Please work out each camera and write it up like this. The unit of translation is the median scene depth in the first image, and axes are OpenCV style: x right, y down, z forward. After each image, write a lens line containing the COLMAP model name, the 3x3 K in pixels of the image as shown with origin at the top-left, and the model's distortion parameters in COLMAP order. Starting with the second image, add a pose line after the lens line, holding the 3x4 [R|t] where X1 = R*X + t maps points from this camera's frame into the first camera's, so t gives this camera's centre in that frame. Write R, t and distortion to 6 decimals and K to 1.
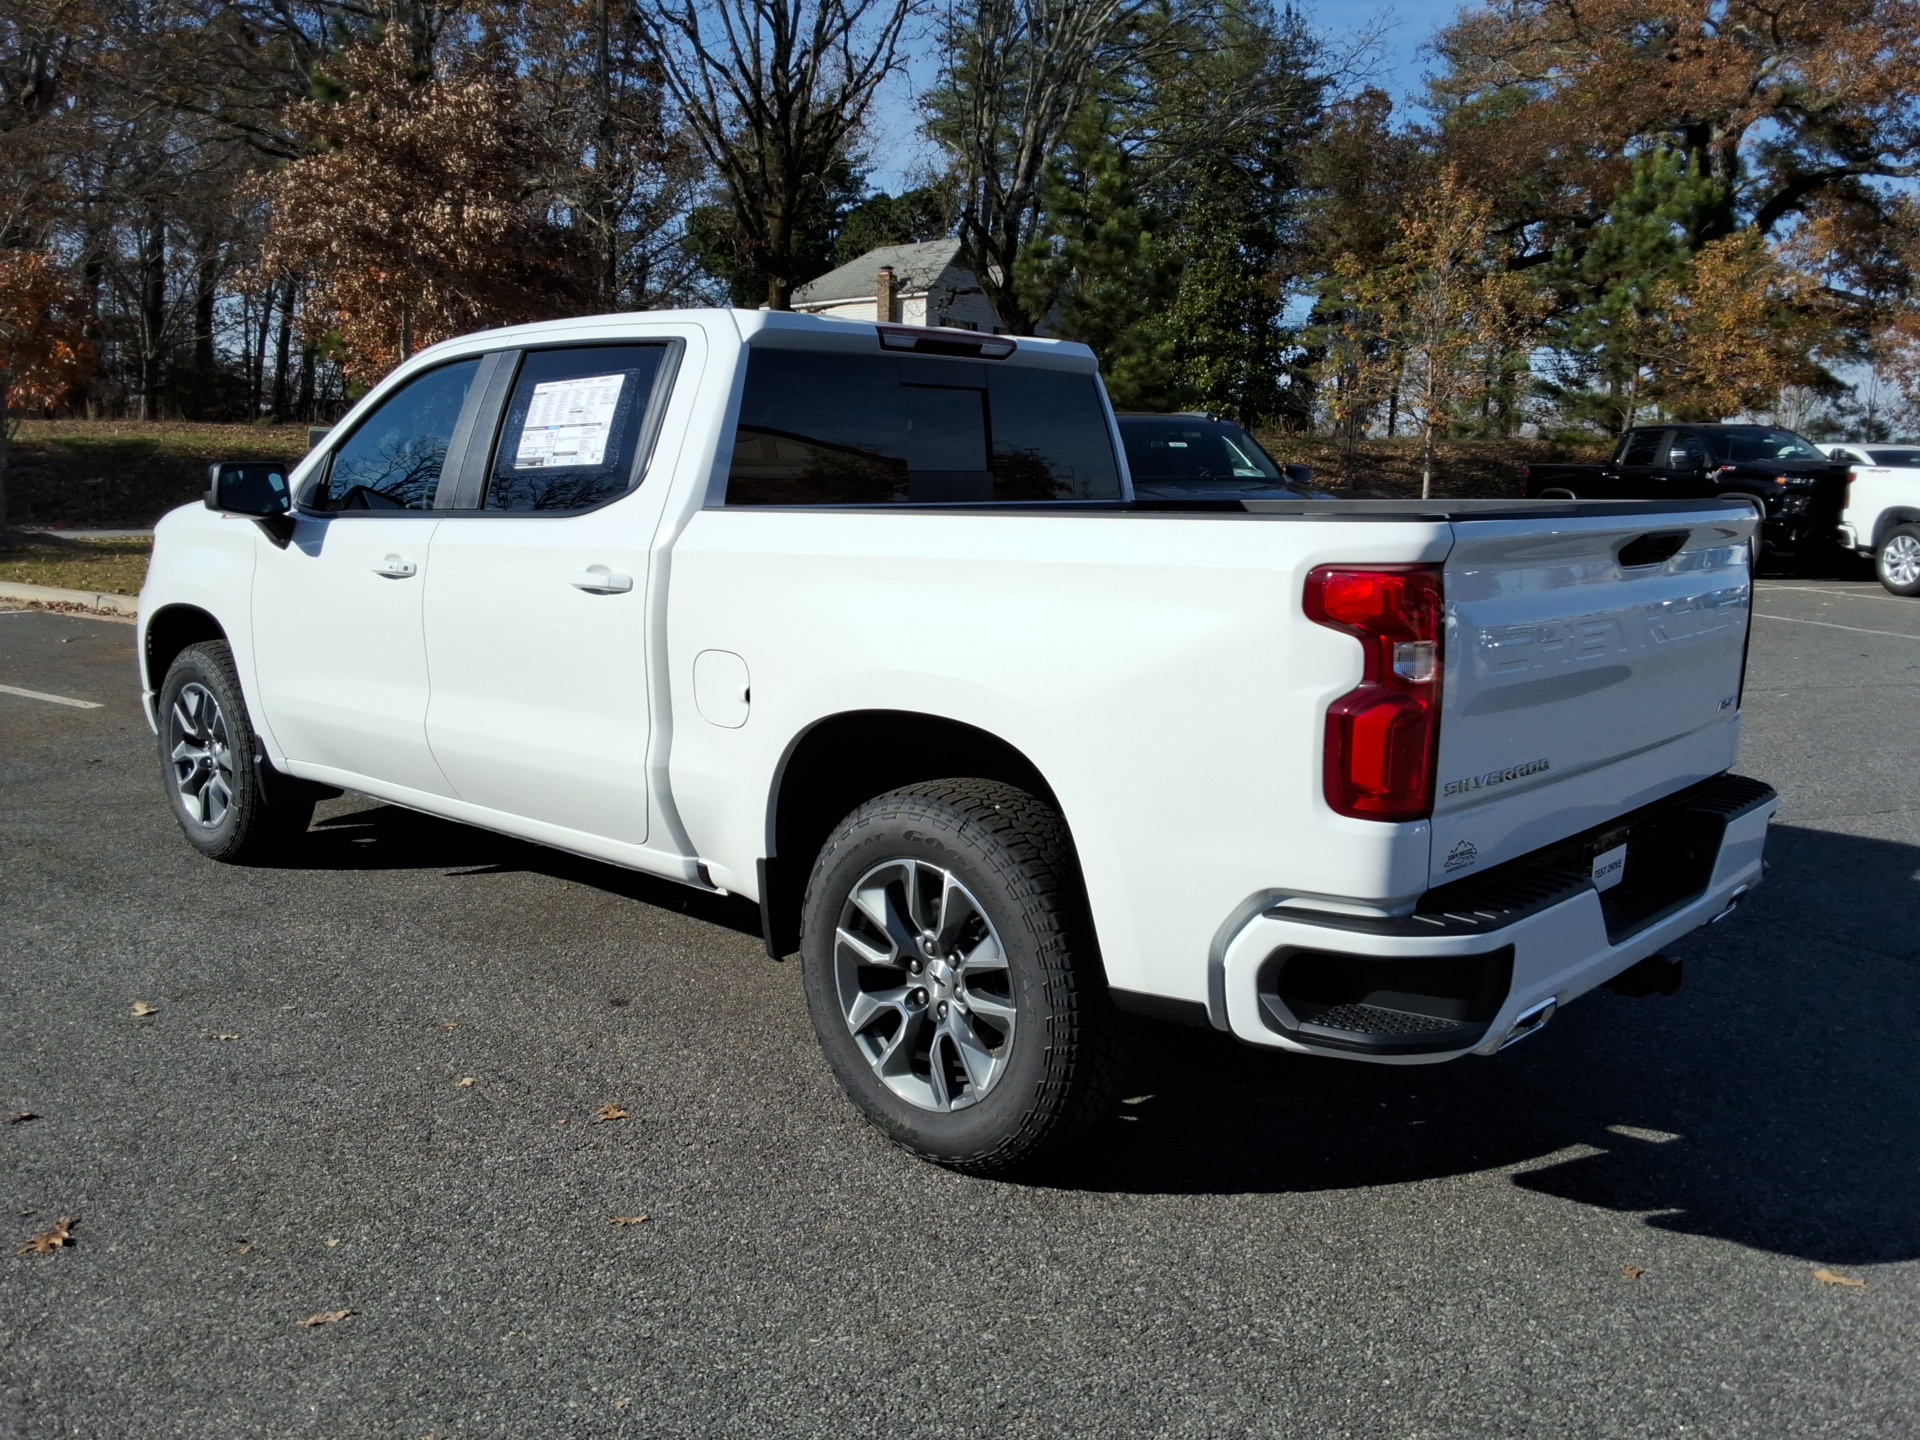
lens RADIAL K [[1538.6, 0, 956.6], [0, 1538.6, 717.7], [0, 0, 1]] dist [0.099121, -0.152974]
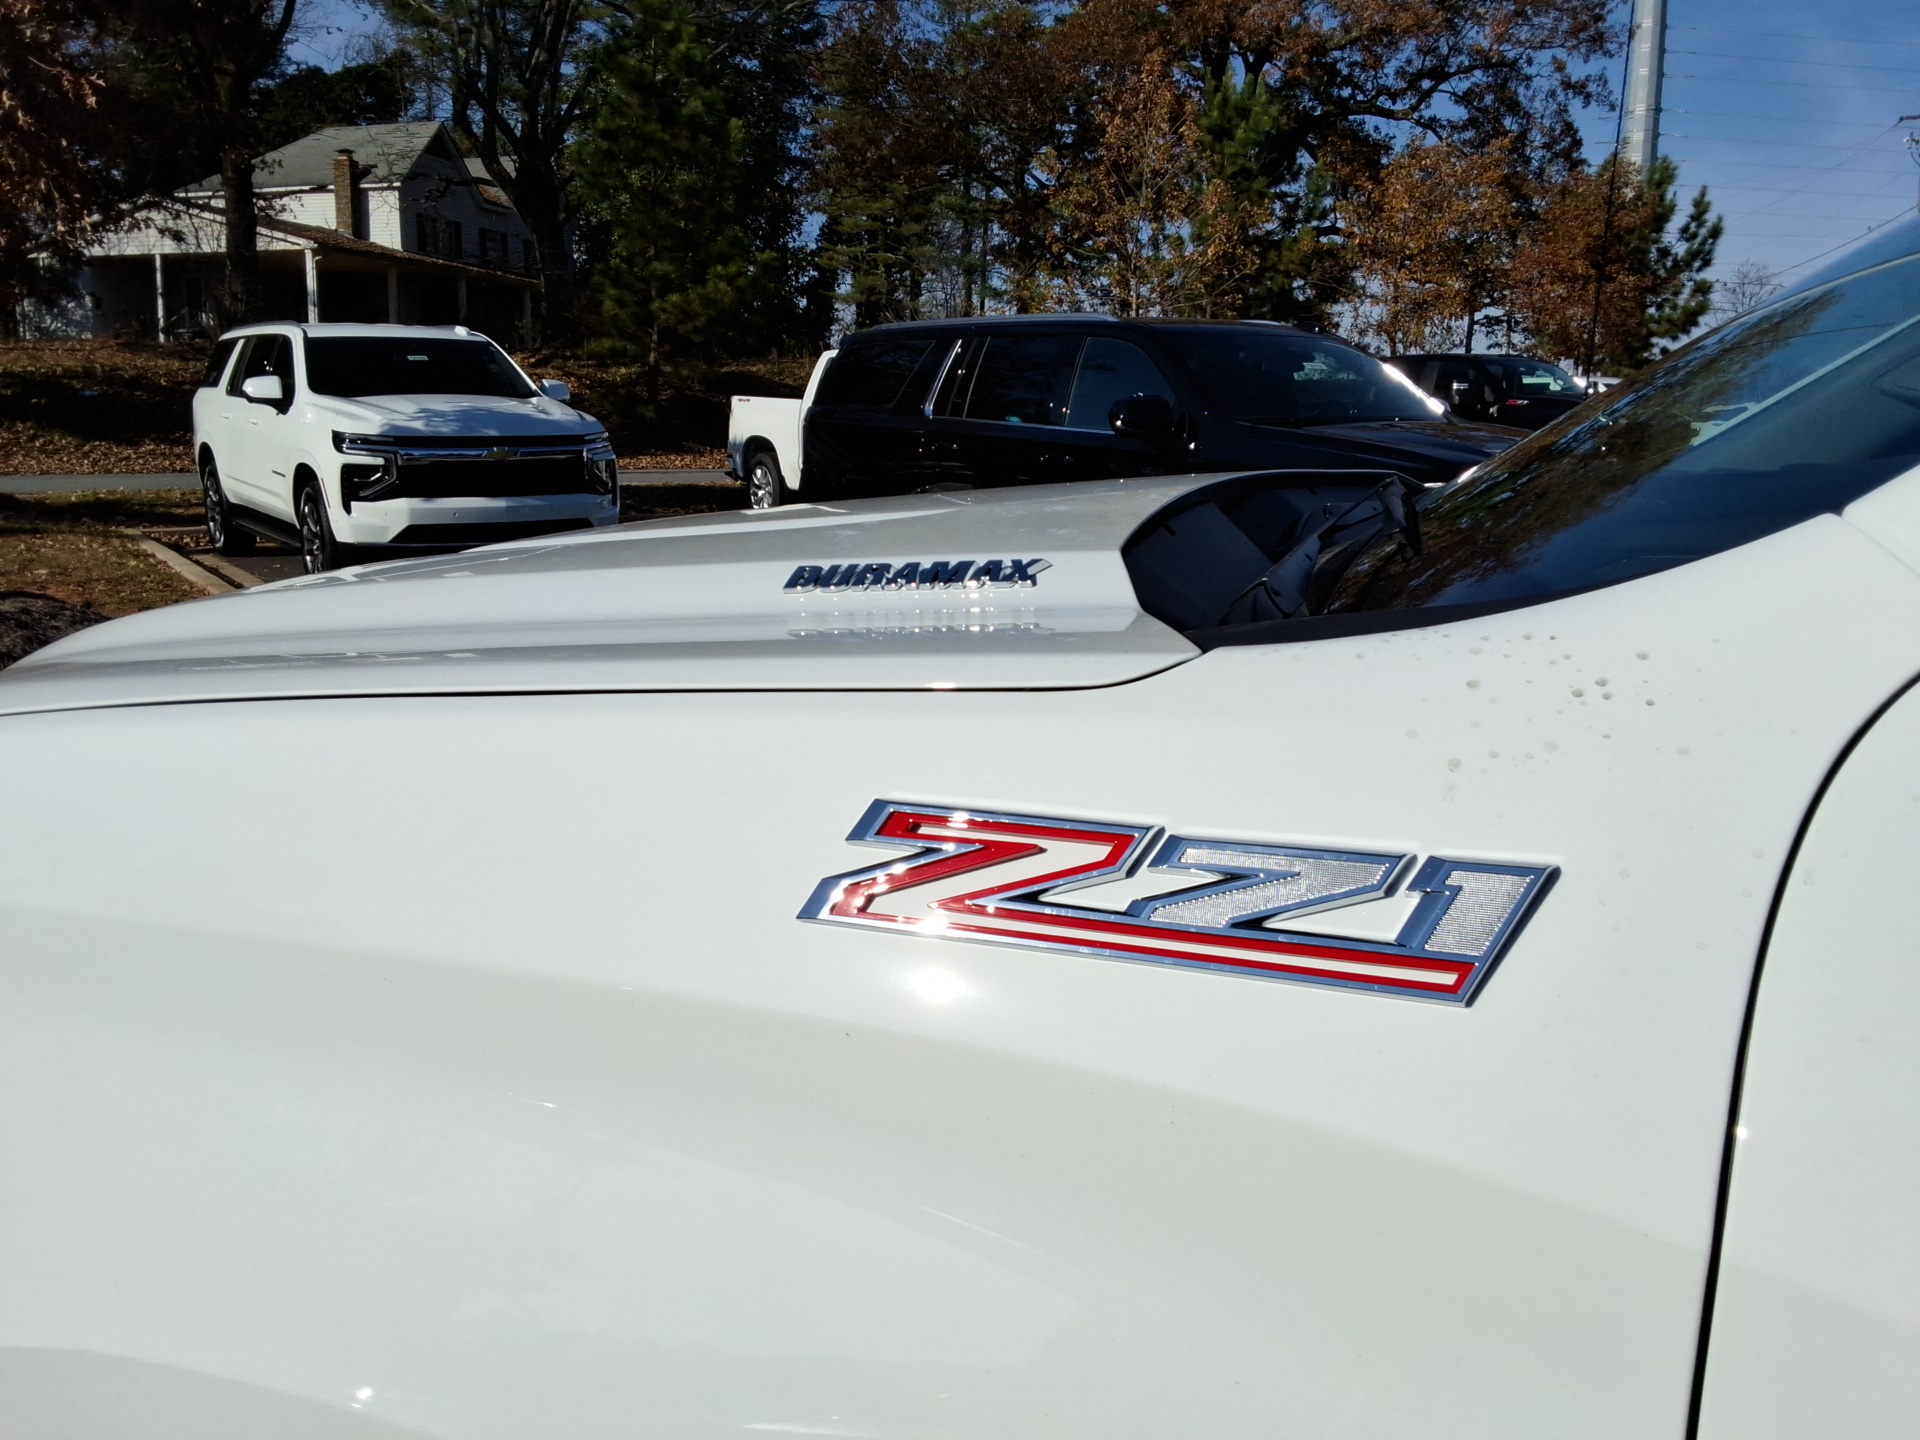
lens RADIAL K [[1538.6, 0, 994.6], [0, 1538.6, 710.9], [0, 0, 1]] dist [0.099121, -0.152974]
pose [[0.930146, -0.069332, 0.360584, -0.075355], [0.054564, 0.997207, 0.050990, -0.022324], [-0.363112, -0.027753, 0.931332, 0.135293]]
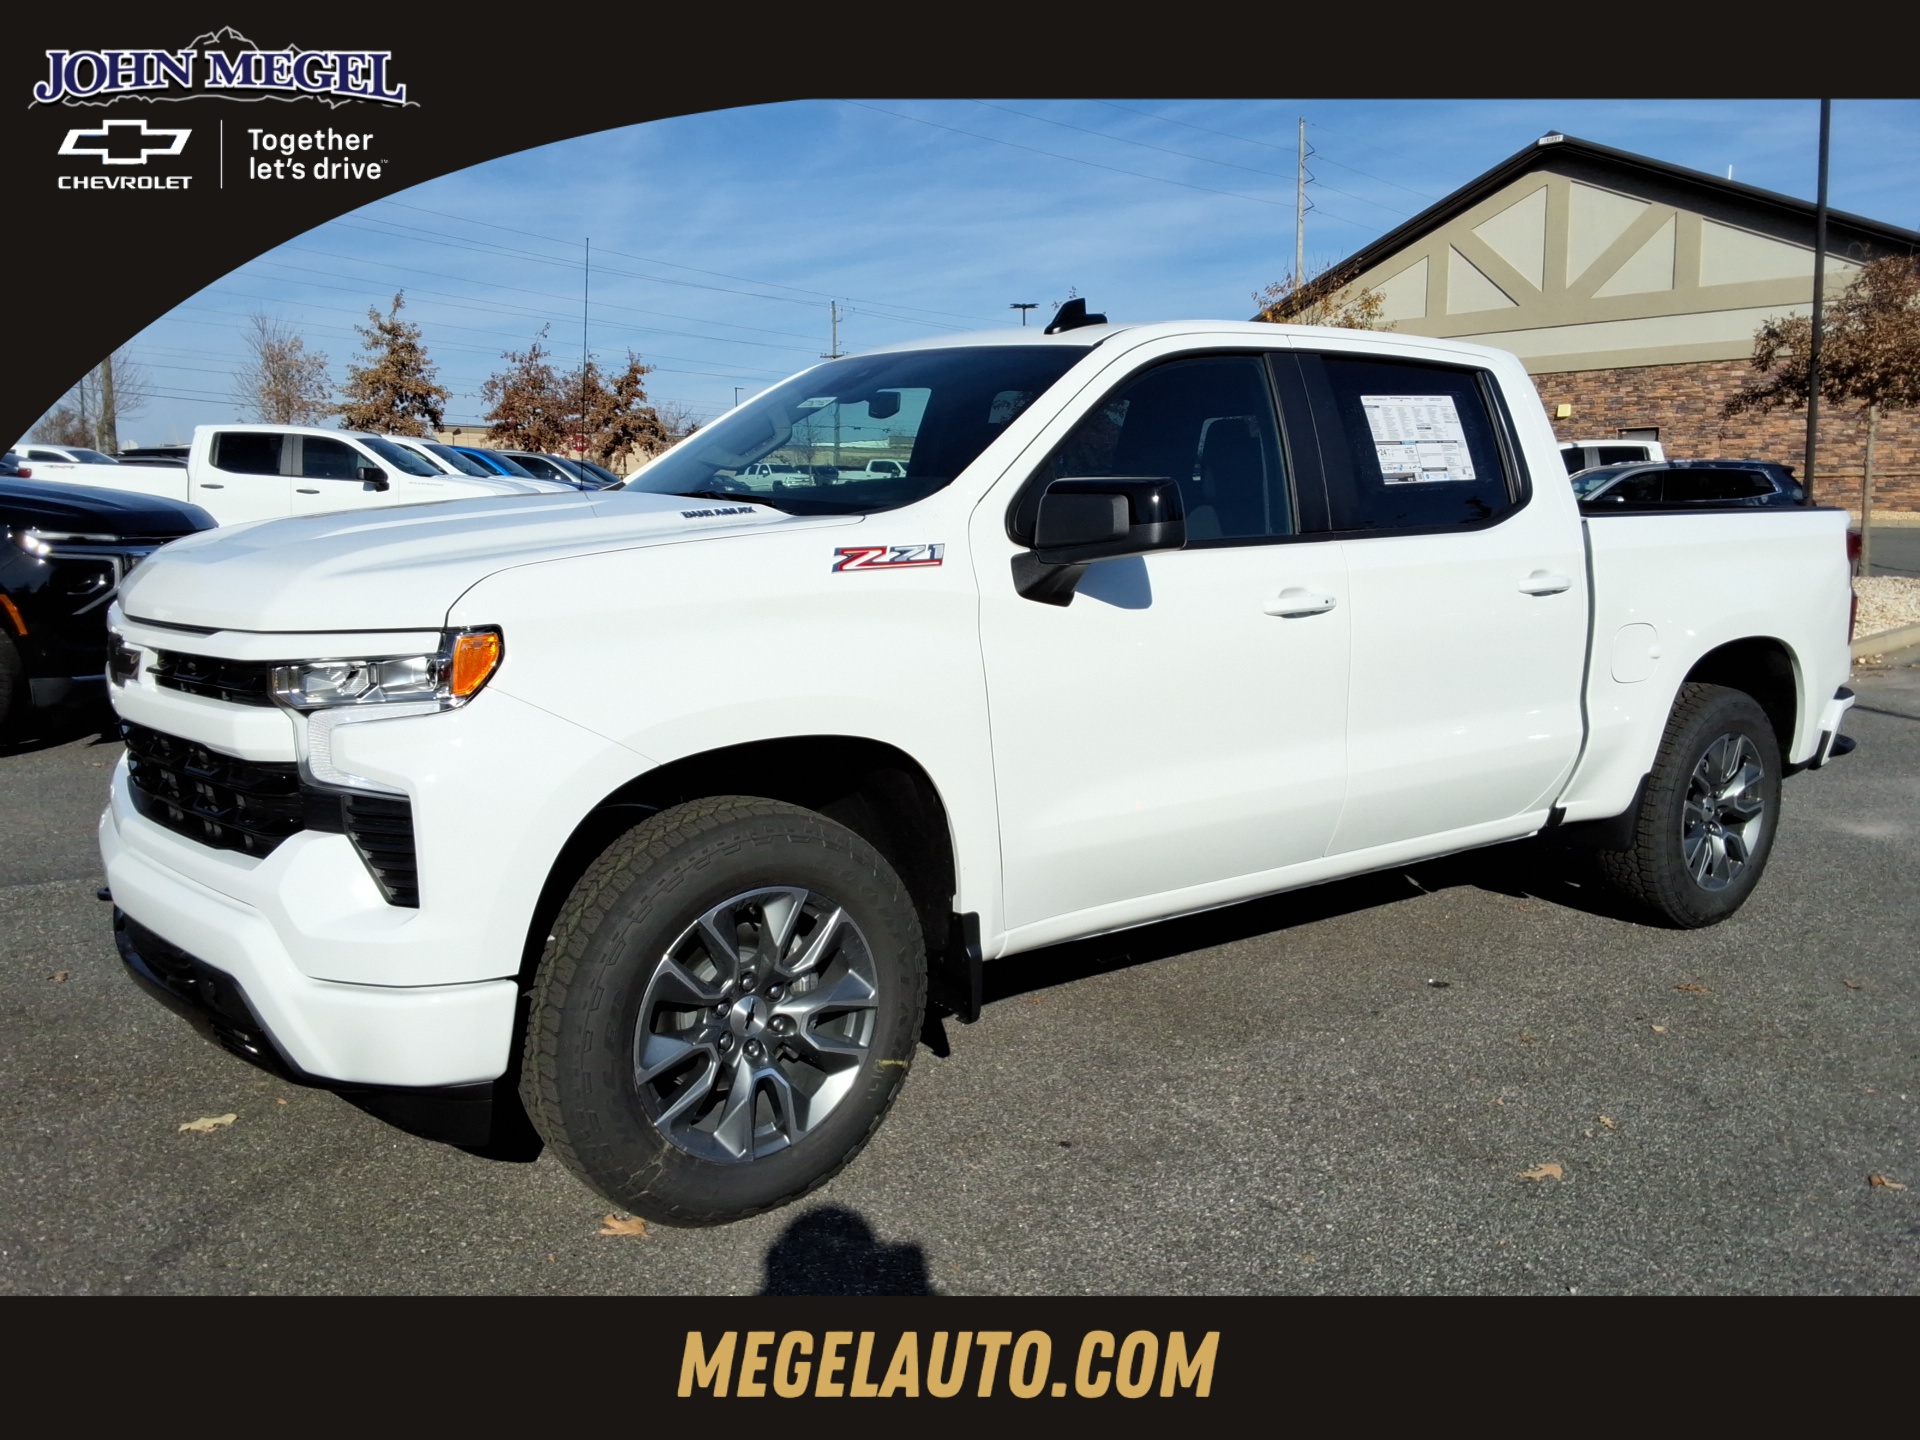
lens RADIAL K [[1538.6, 0, 987.0], [0, 1538.6, 719.7], [0, 0, 1]] dist [0.099121, -0.152974]
pose [[0.147952, -0.148492, 0.977783, -0.150677], [0.140486, 0.981794, 0.127844, -0.020901], [-0.978966, 0.118450, 0.166119, 0.131313]]
